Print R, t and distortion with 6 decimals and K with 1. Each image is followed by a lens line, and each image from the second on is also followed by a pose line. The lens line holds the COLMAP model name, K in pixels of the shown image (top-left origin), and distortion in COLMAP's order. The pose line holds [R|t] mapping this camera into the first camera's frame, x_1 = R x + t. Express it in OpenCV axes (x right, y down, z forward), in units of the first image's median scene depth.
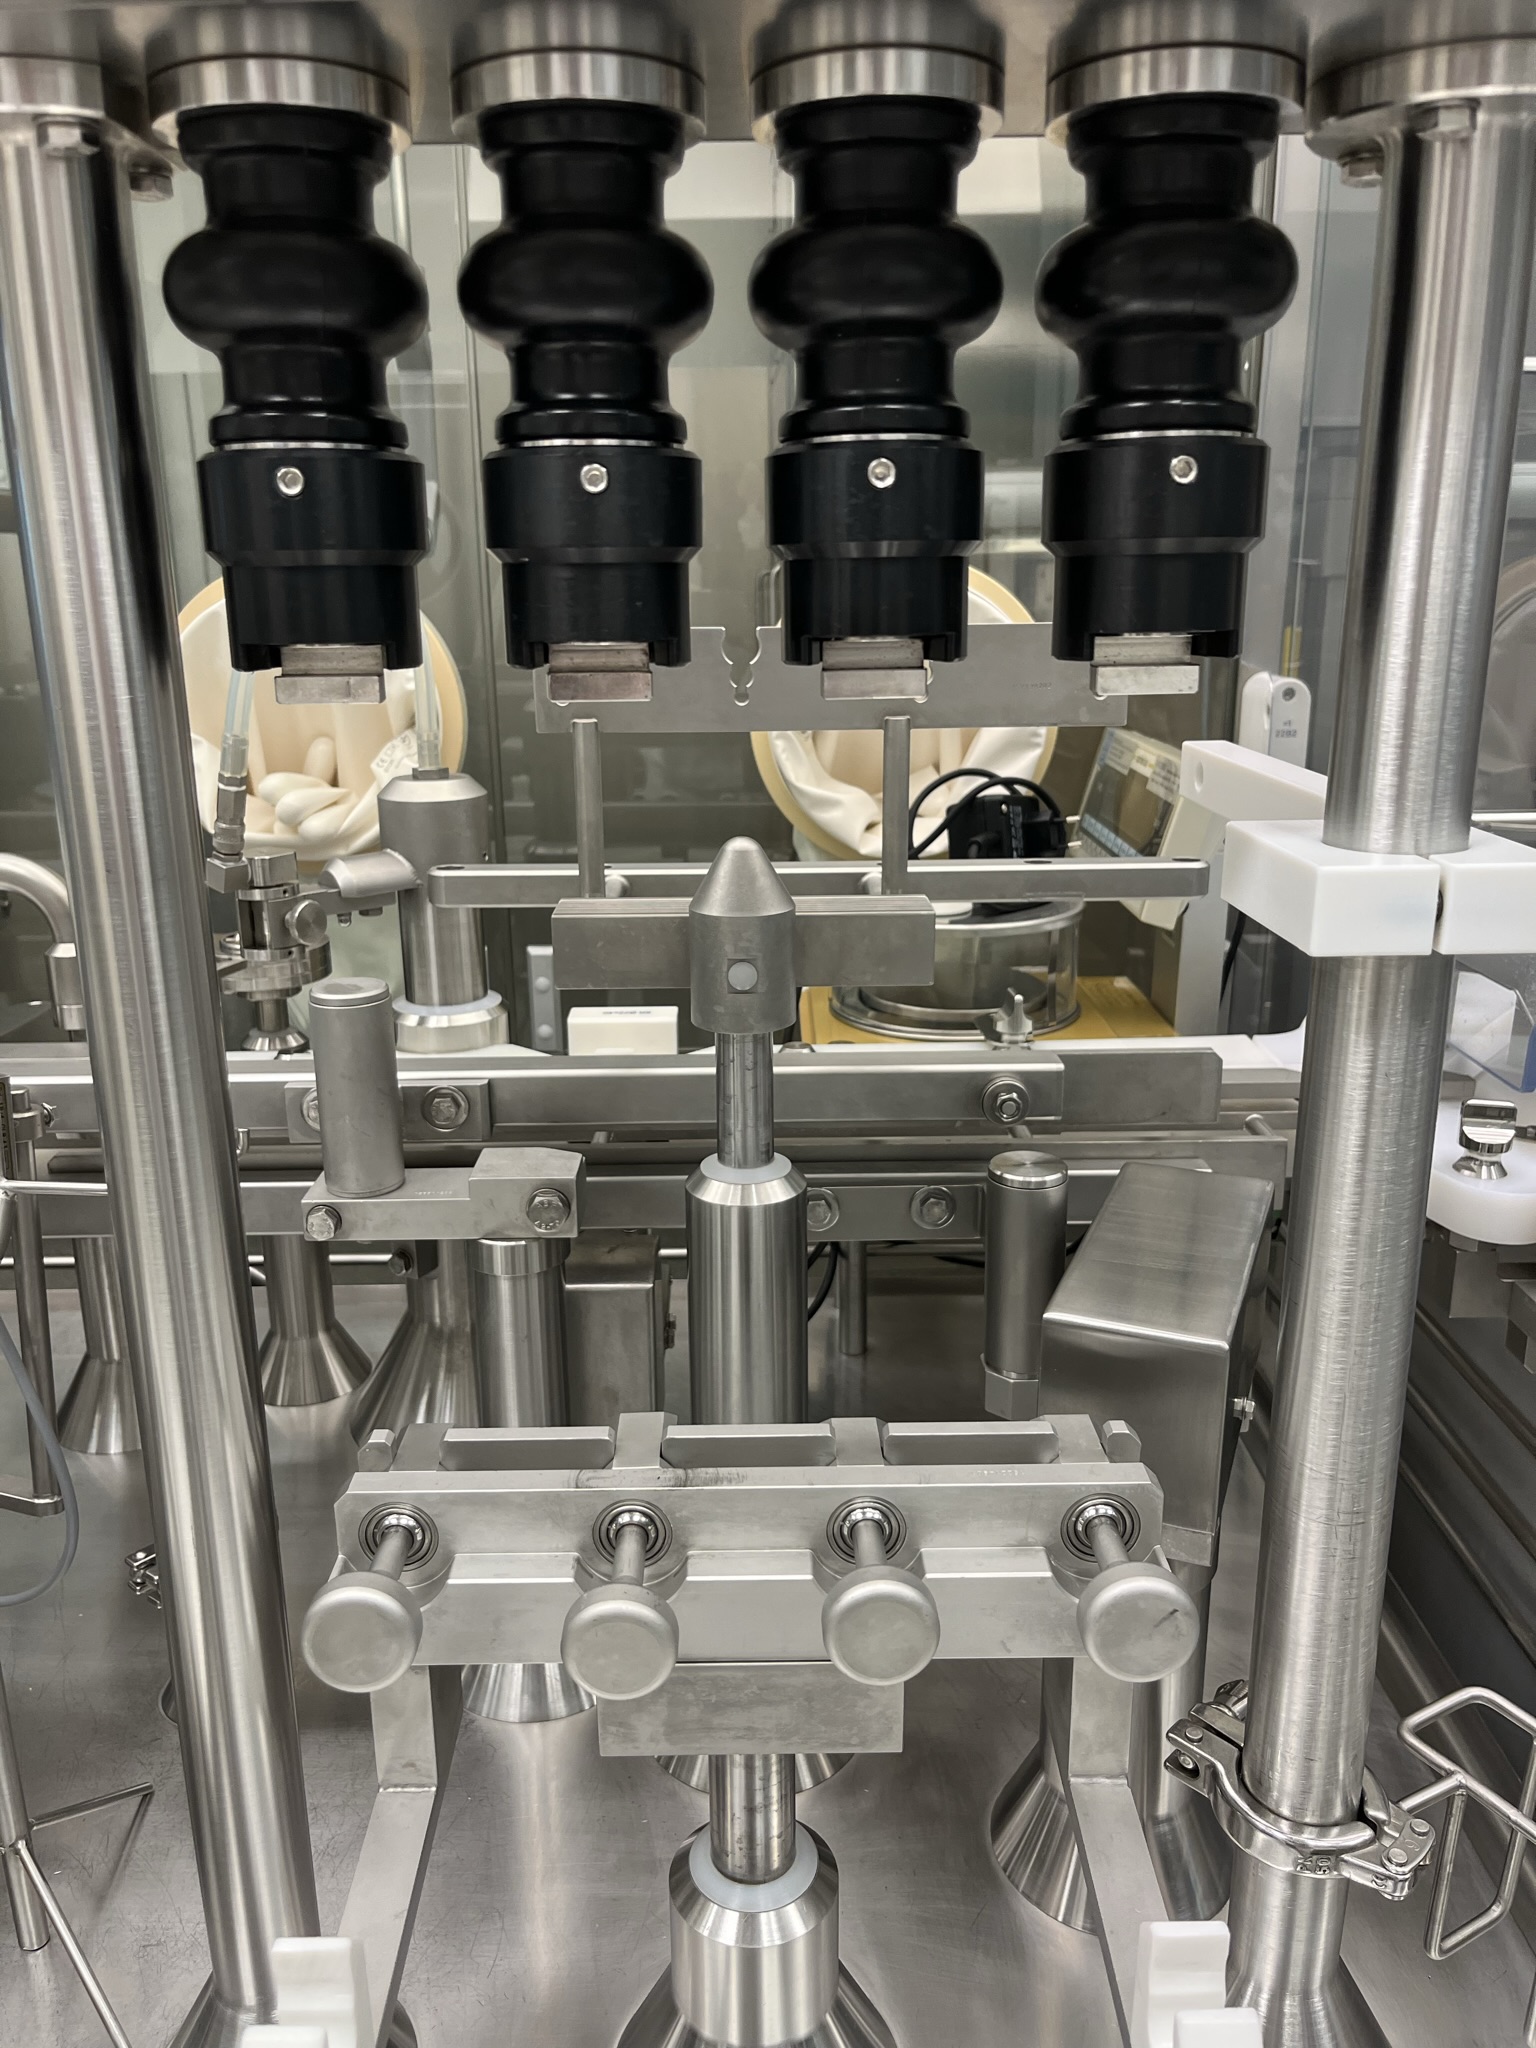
lens RADIAL K [[1606.5, 0, 771.8], [0, 1606.5, 1030.1], [0, 0, 1]] dist [0.037237, -0.051078]
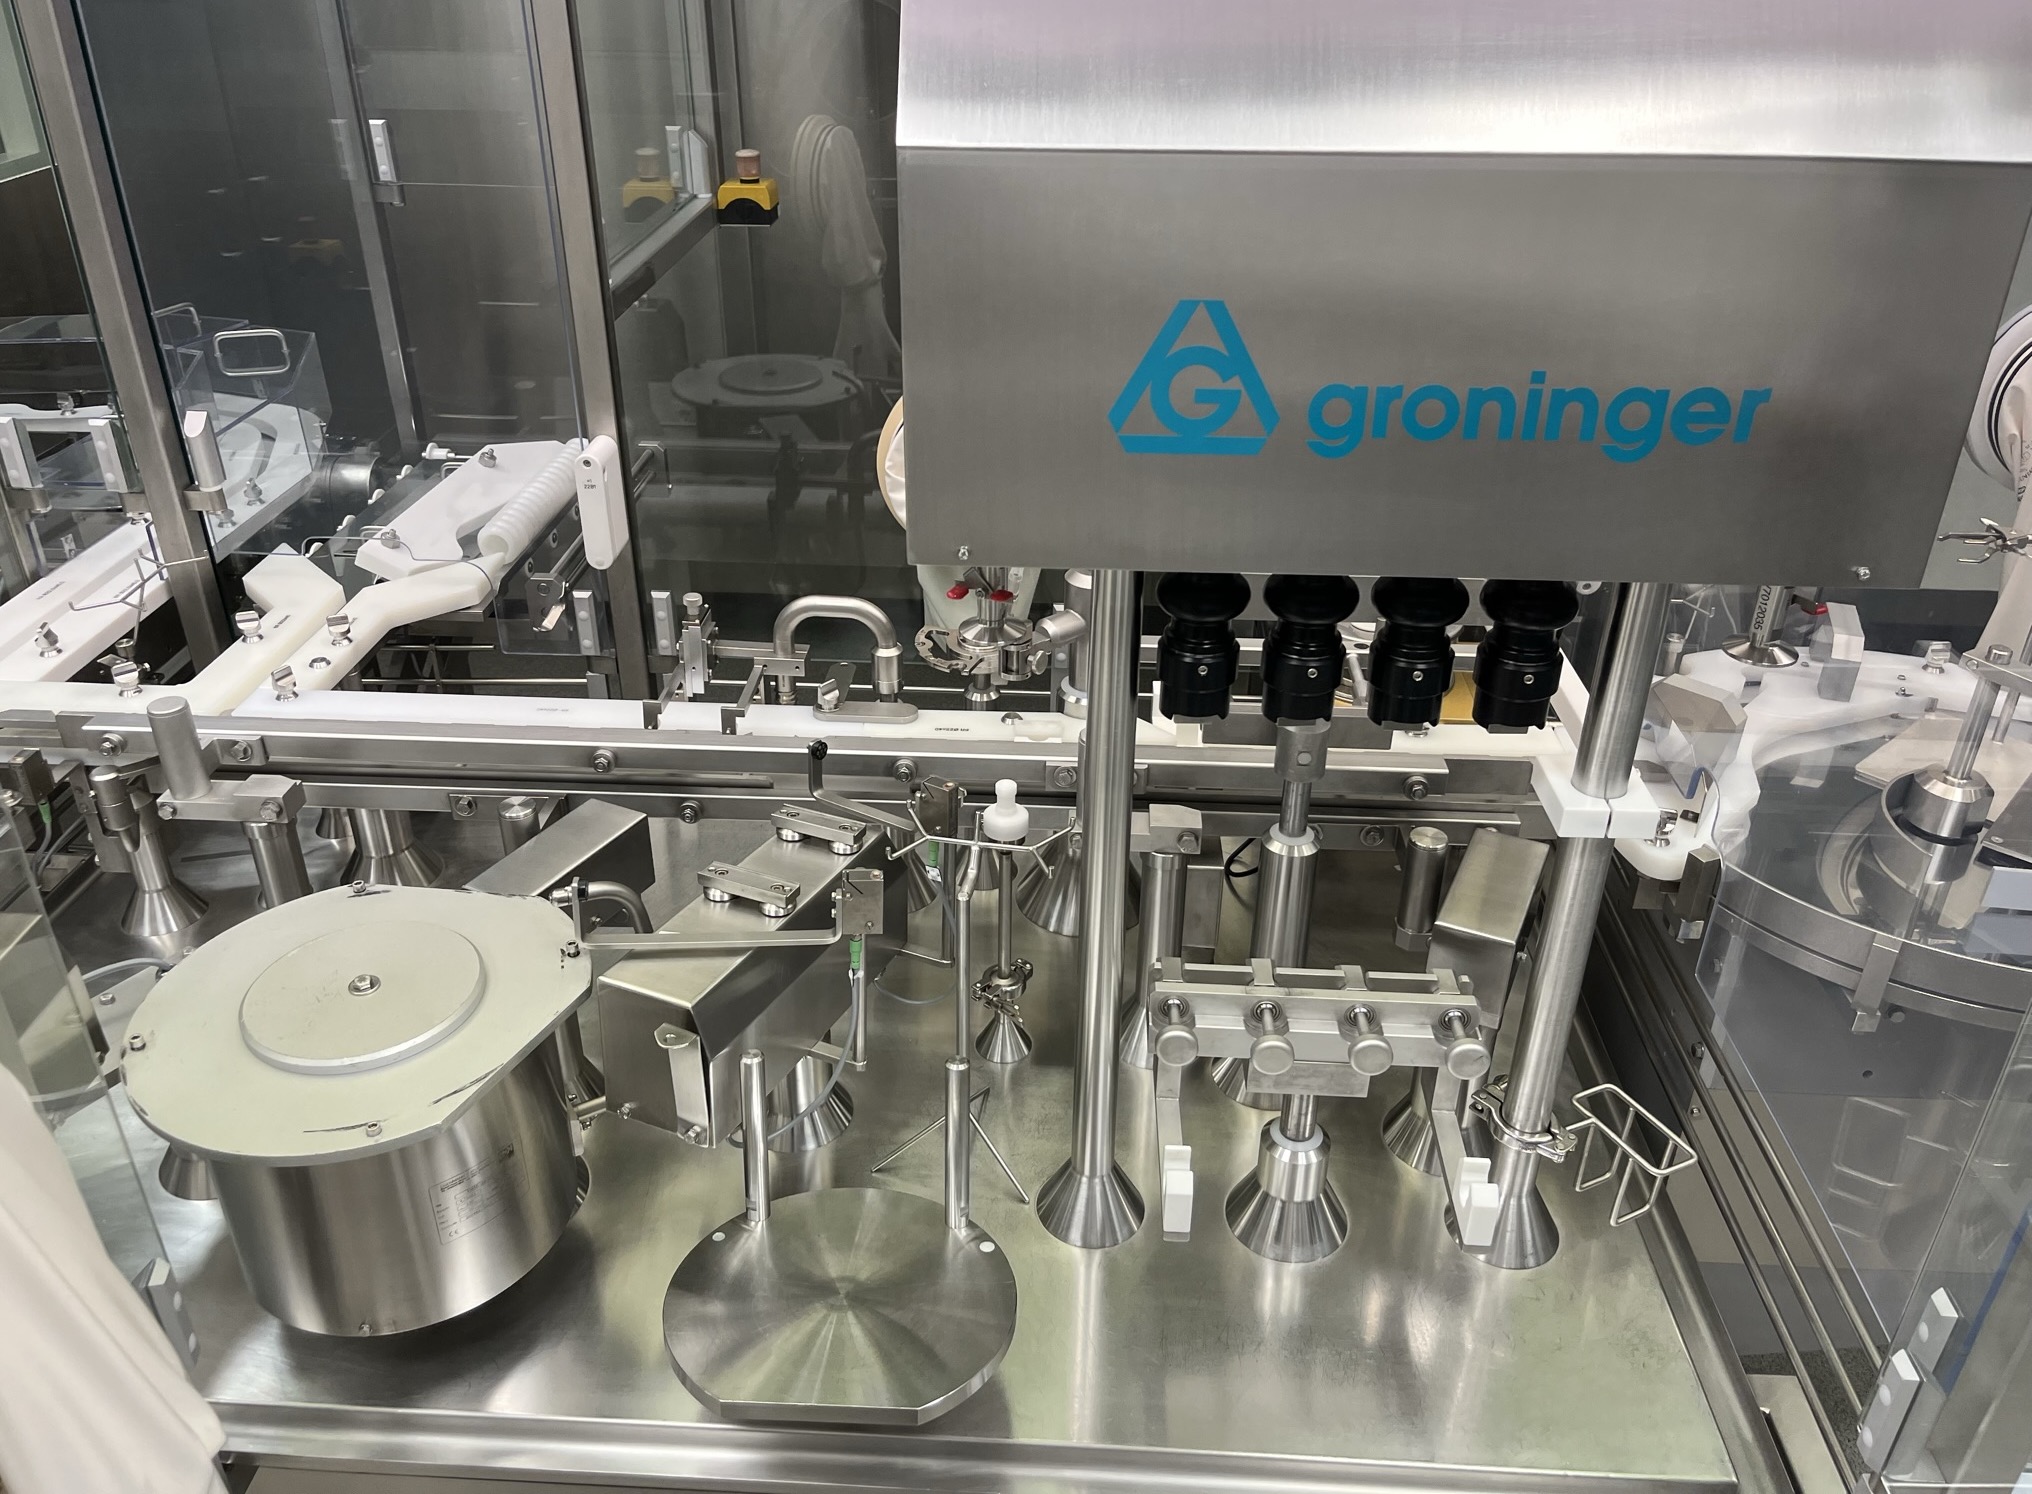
lens RADIAL K [[1593.9, 0, 989.8], [0, 1593.9, 783.3], [0, 0, 1]] dist [0.037237, -0.051078]
pose [[0.997246, 0.044231, -0.059527, -0.358686], [-0.028410, 0.969288, 0.244282, -0.591486], [0.068504, -0.241919, 0.967875, -1.274439]]
